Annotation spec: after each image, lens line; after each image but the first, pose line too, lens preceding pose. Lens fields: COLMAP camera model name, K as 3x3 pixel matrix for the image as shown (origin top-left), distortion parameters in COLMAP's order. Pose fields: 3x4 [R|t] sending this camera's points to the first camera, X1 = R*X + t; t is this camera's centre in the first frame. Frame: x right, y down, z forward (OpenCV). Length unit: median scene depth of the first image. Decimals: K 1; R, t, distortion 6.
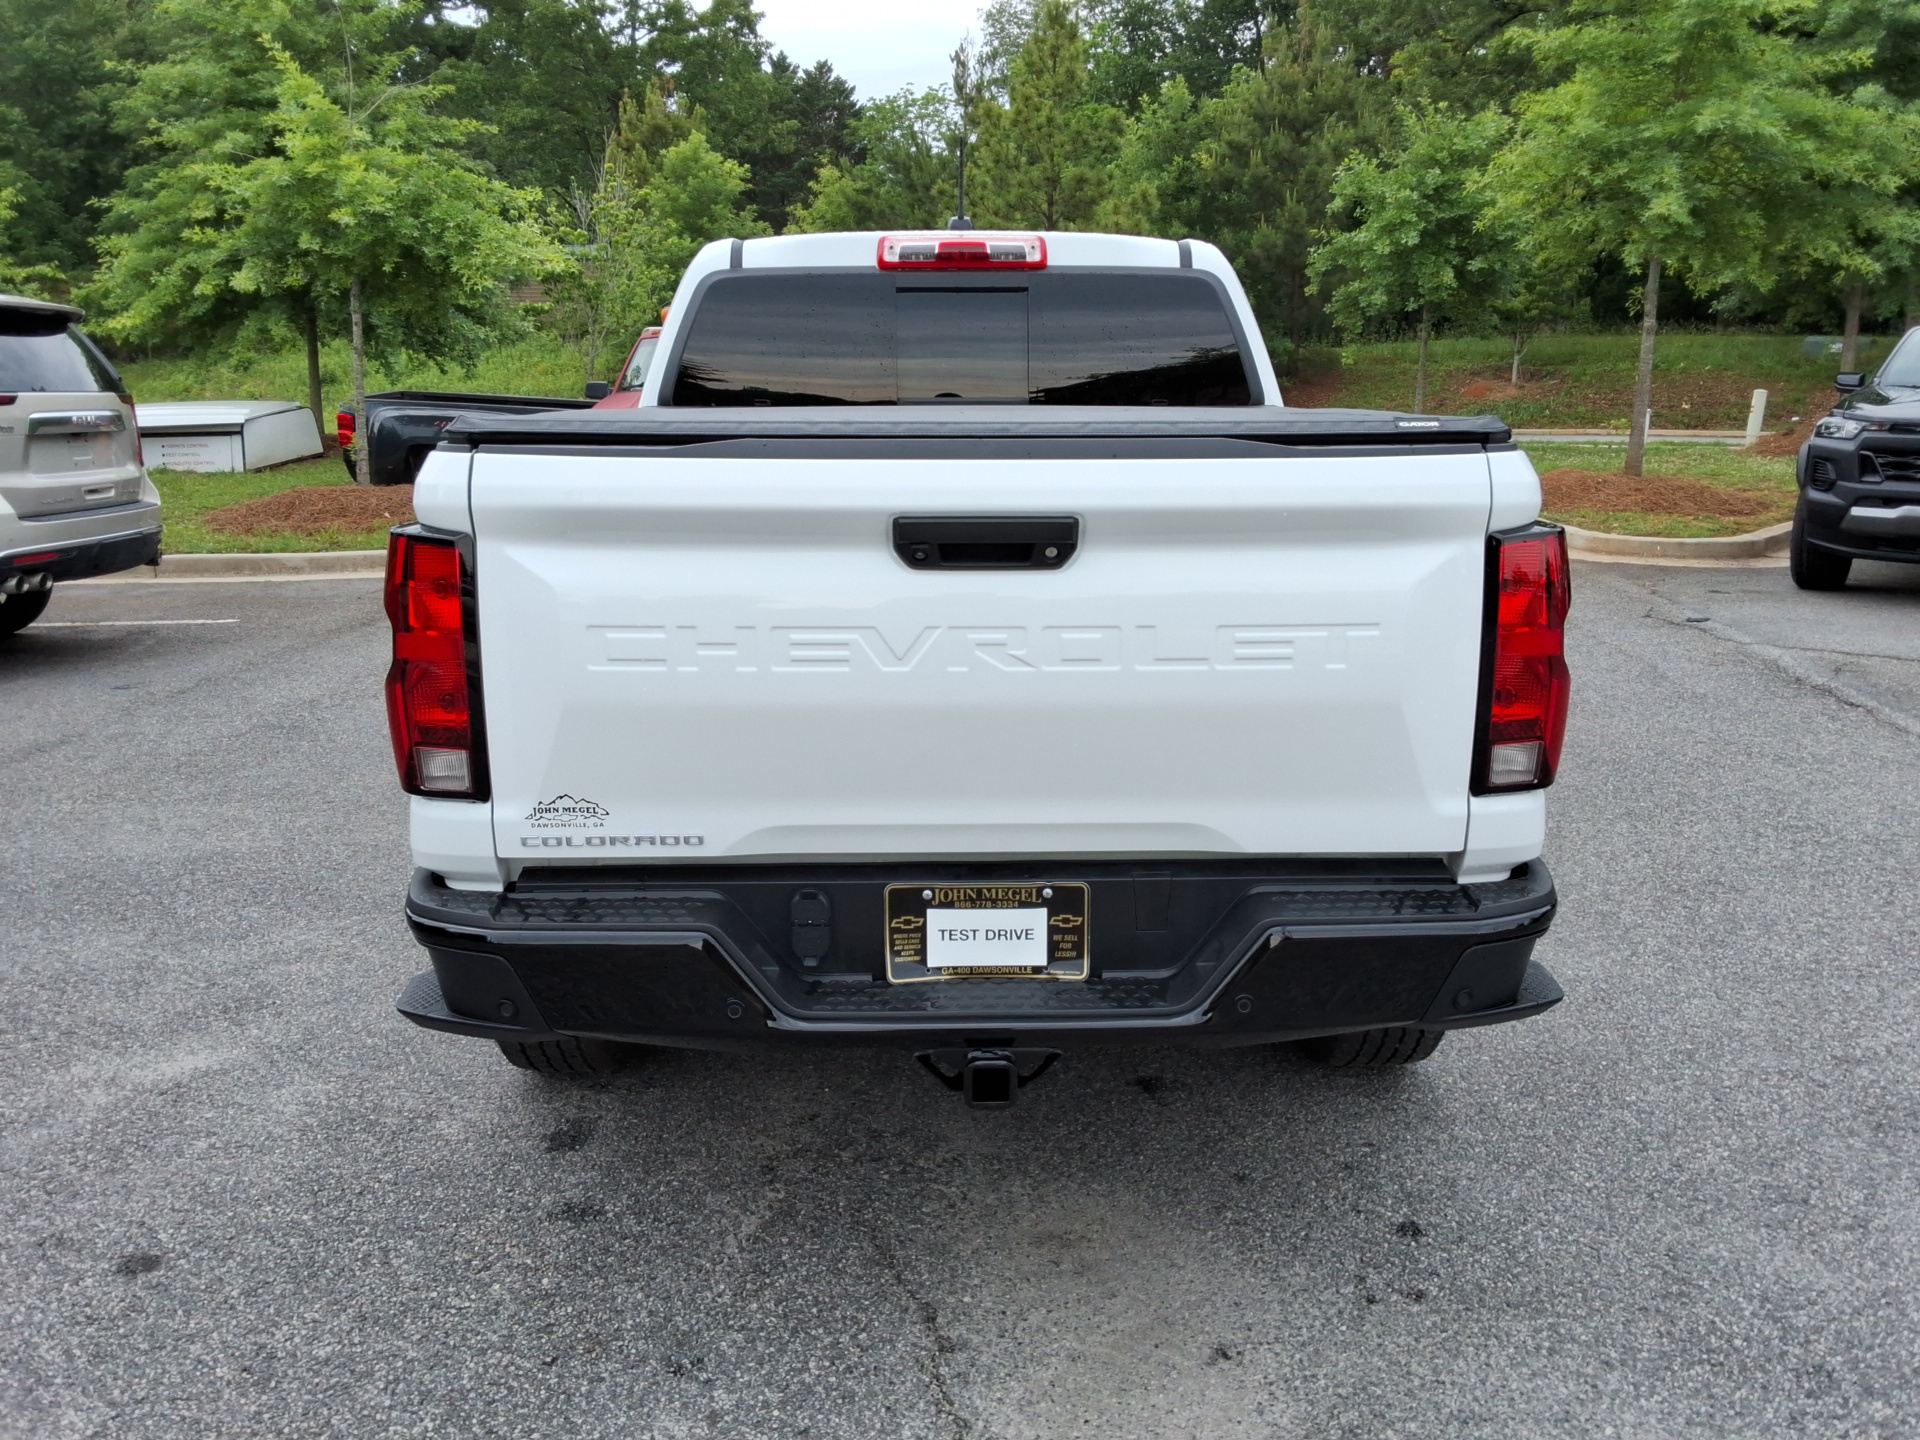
lens RADIAL K [[1534.9, 0, 975.0], [0, 1534.9, 701.6], [0, 0, 1]] dist [0.114913, -0.175911]
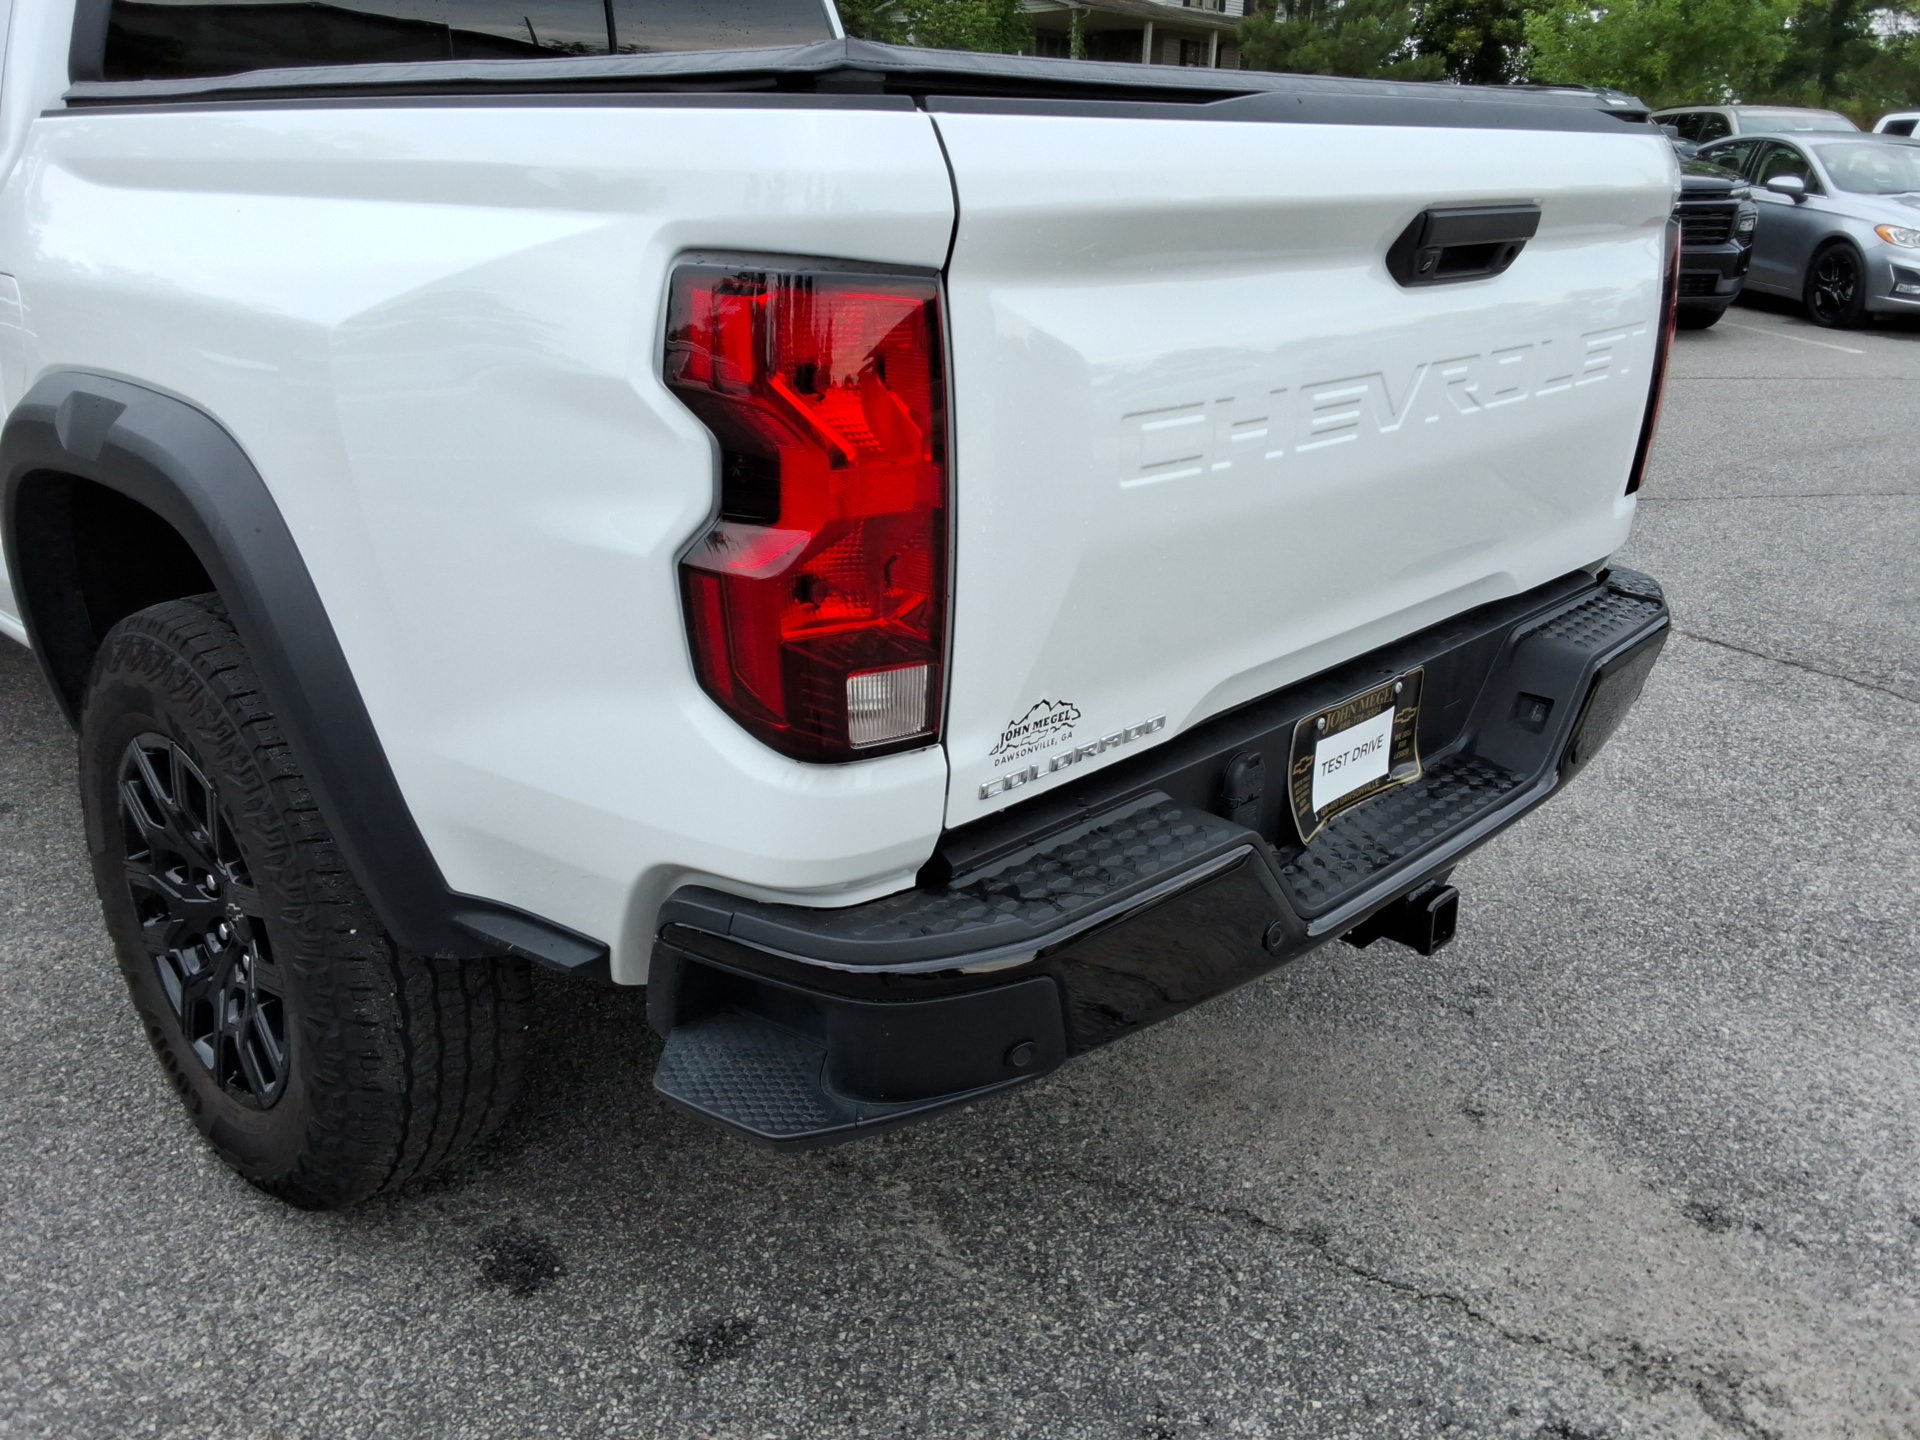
lens RADIAL K [[1534.9, 0, 970.1], [0, 1534.9, 700.9], [0, 0, 1]] dist [0.114913, -0.175911]
pose [[0.706108, -0.229569, 0.669858, -0.112288], [0.131238, 0.972026, 0.194785, -0.010174], [-0.695836, -0.049628, 0.716484, 0.093290]]
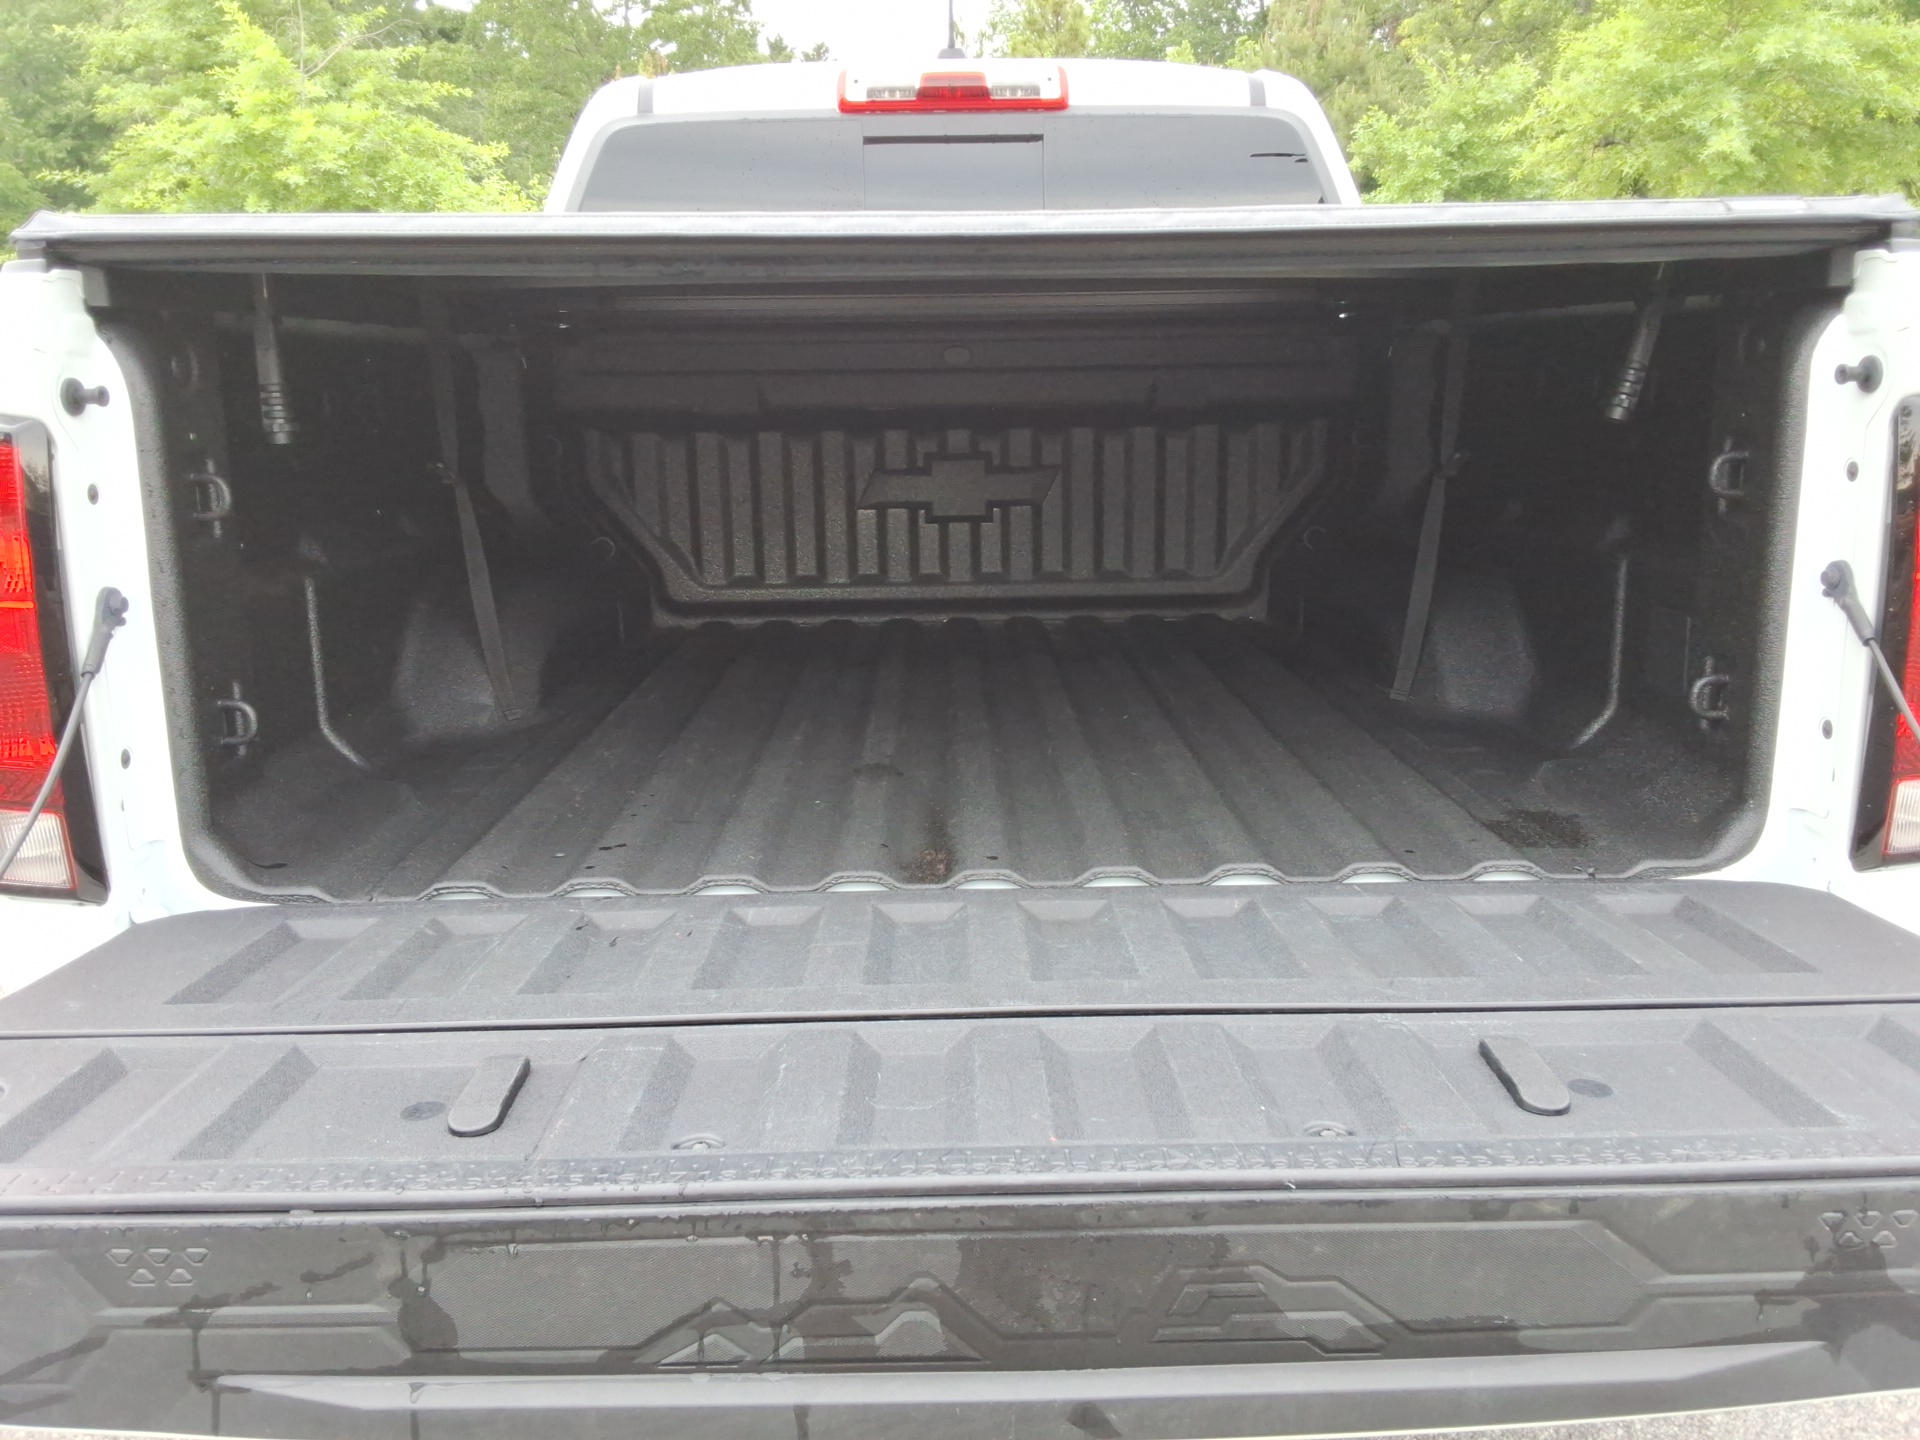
lens RADIAL K [[1534.9, 0, 976.4], [0, 1534.9, 696.9], [0, 0, 1]] dist [0.114913, -0.175911]
pose [[0.999915, -0.012319, -0.004240, 0.000690], [0.012341, 0.999910, 0.005288, -0.001437], [0.004174, -0.005340, 0.999977, 0.070839]]
